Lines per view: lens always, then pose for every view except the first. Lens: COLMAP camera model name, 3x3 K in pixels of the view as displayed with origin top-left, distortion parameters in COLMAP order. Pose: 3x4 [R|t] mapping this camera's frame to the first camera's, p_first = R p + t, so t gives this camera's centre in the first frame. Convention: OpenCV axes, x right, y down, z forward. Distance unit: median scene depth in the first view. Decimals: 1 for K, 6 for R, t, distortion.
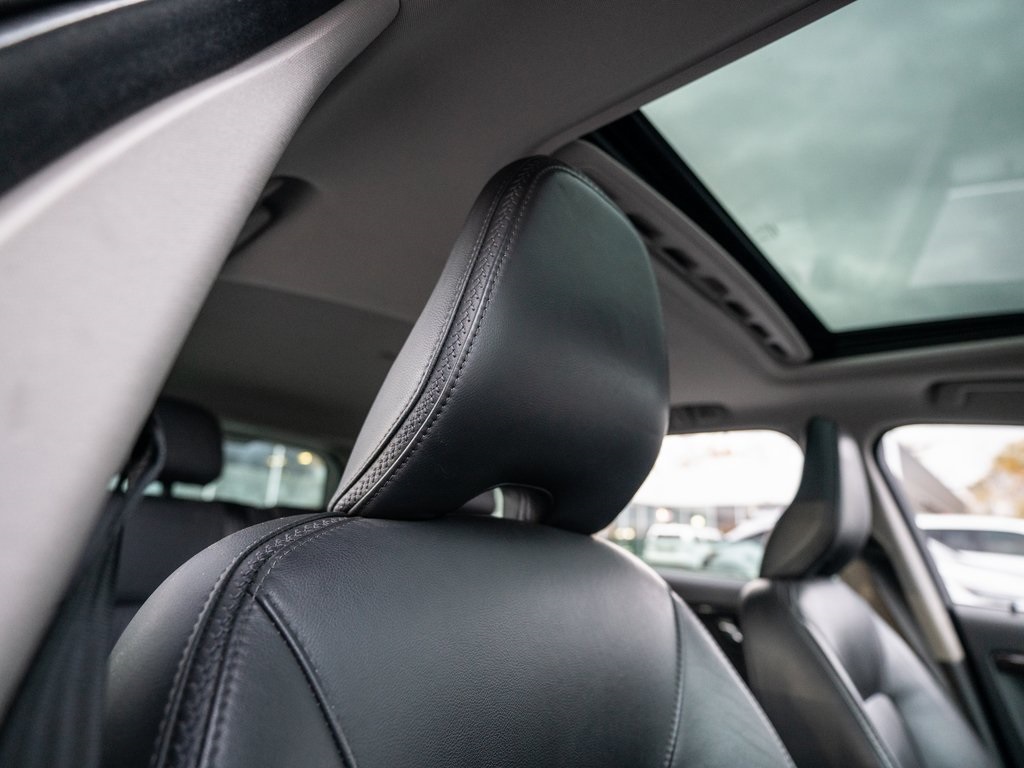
lens RADIAL K [[564.3, 0, 512.3], [0, 564.3, 391.0], [0, 0, 1]] dist [-0.090902, 0.049654]
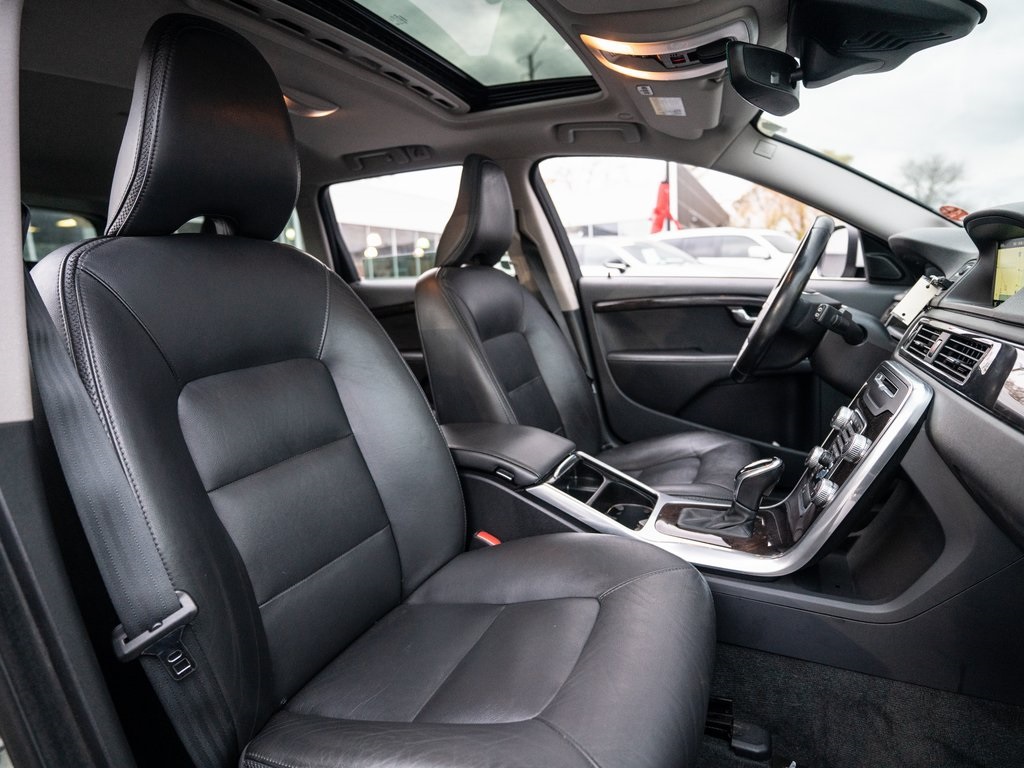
lens RADIAL K [[564.3, 0, 512.3], [0, 564.3, 391.0], [0, 0, 1]] dist [-0.090902, 0.049654]
pose [[0.946164, -0.166963, 0.277302, 0.151286], [0.027260, 0.894757, 0.445720, -0.041924], [-0.322537, -0.414165, 0.851139, -0.489100]]
